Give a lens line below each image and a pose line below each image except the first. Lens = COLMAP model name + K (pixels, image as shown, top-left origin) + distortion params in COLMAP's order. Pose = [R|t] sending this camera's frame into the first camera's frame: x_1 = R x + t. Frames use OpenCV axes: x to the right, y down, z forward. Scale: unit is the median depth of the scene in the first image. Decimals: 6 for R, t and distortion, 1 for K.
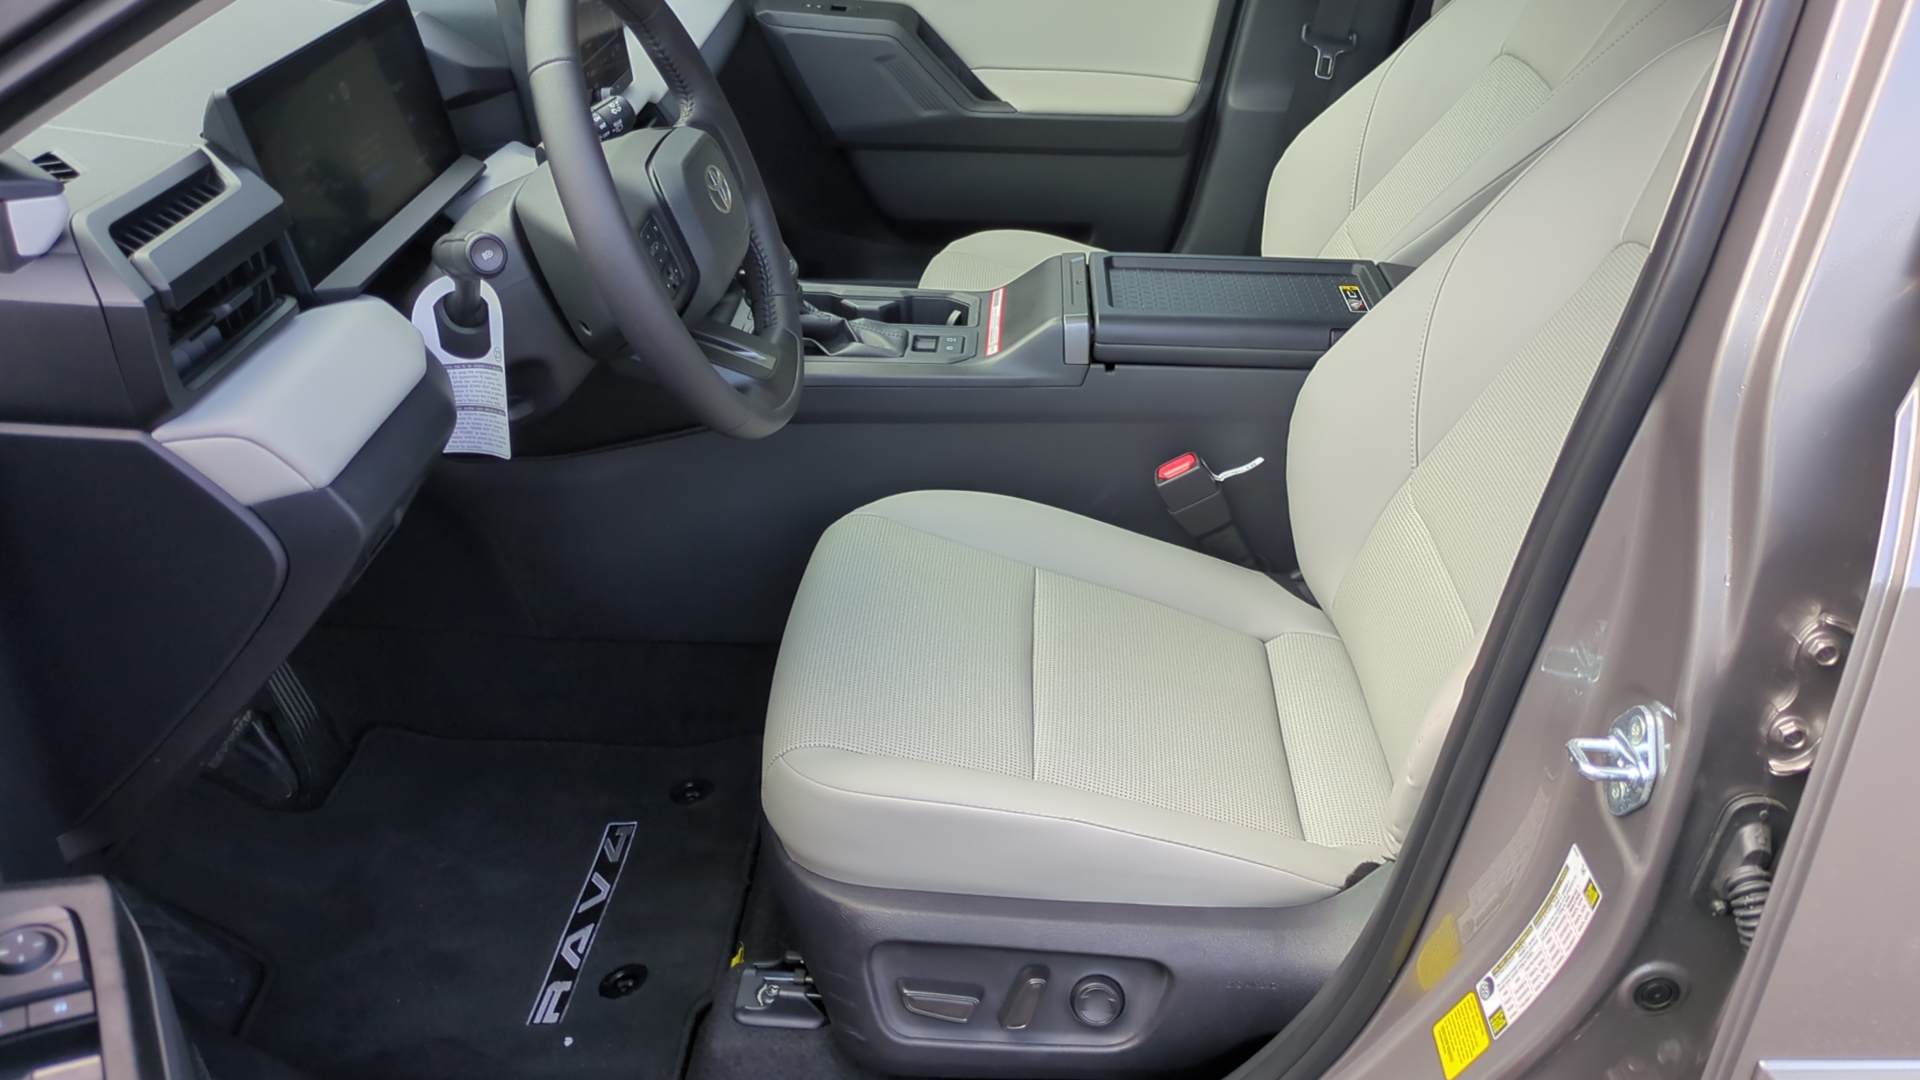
lens RADIAL K [[1687.0, 0, 988.1], [0, 1687.0, 538.8], [0, 0, 1]] dist [0.089692, -0.149568]
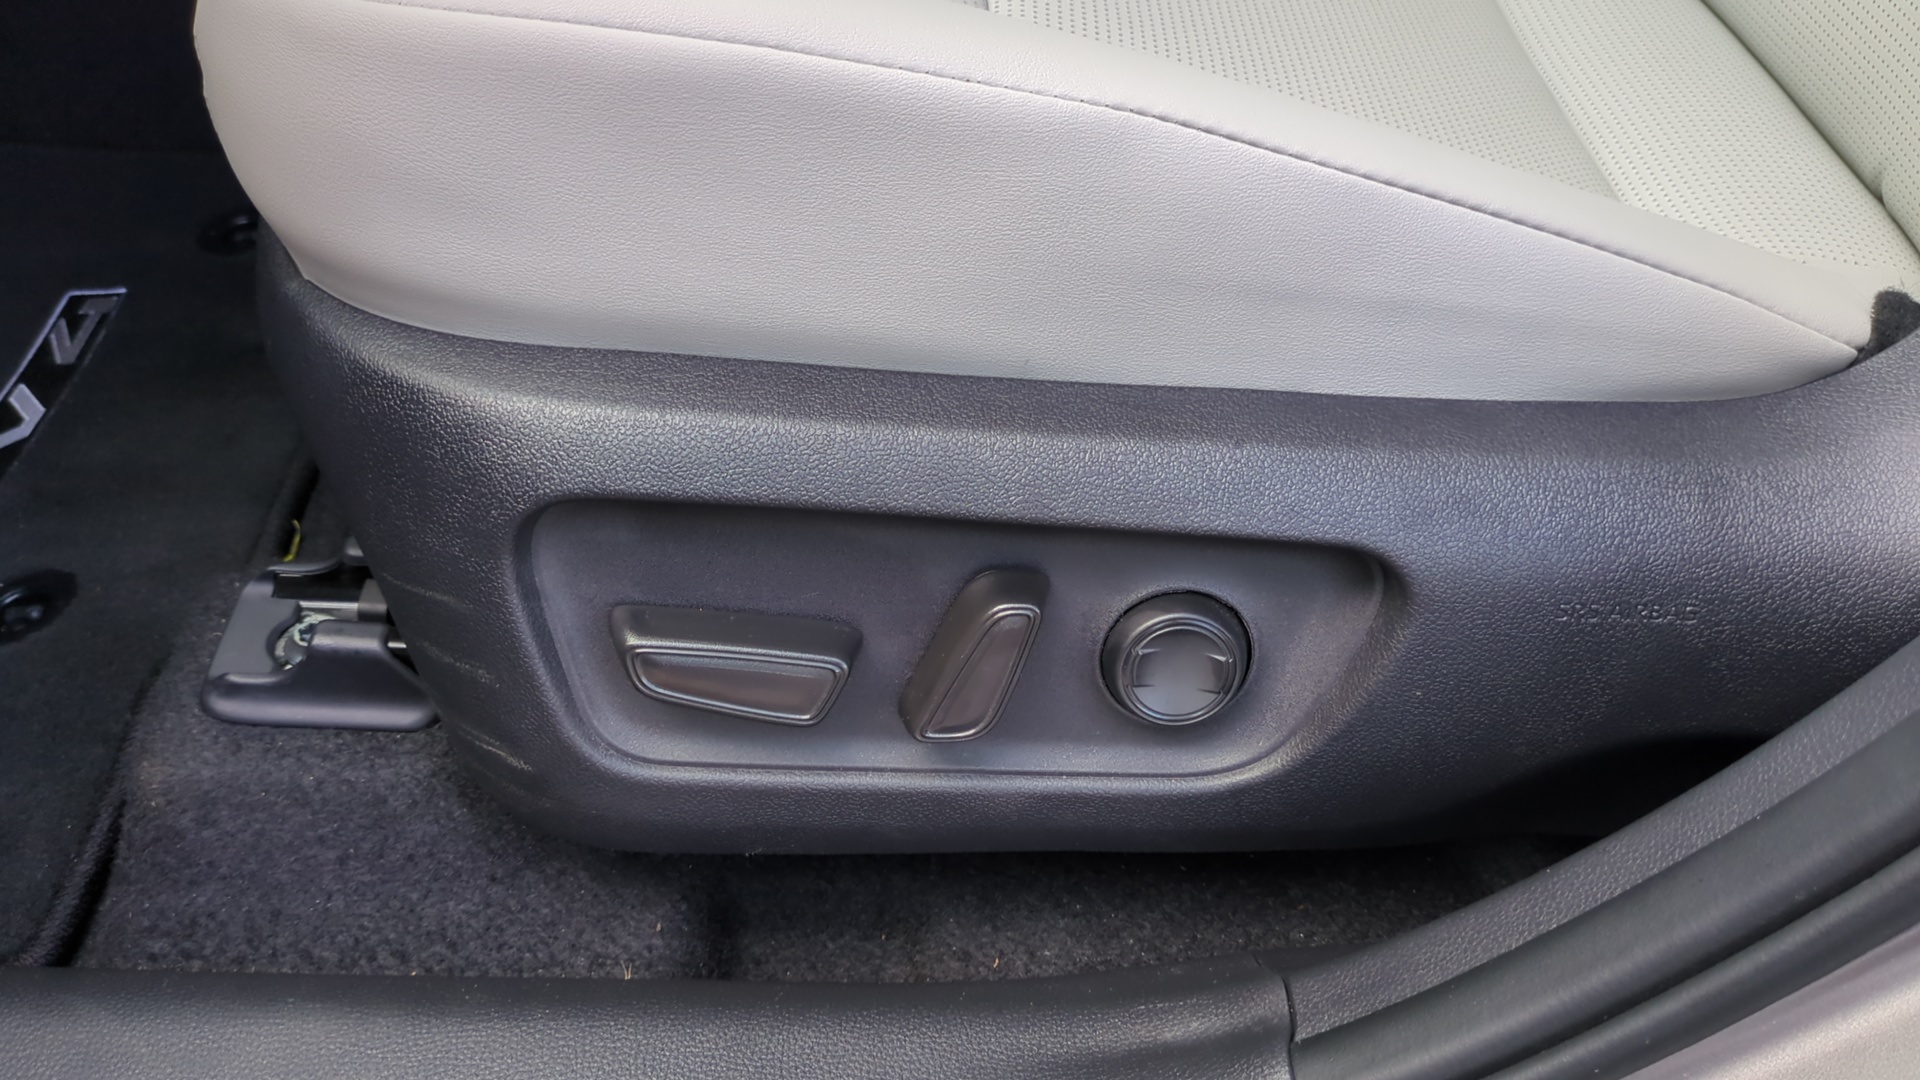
lens RADIAL K [[1642.0, 0, 954.7], [0, 1642.0, 528.3], [0, 0, 1]] dist [0.083110, -0.148968]
pose [[0.997377, -0.004819, 0.072228, -0.007518], [-0.010872, 0.976491, 0.215286, 0.169930], [-0.071567, -0.215507, 0.973876, 0.667555]]
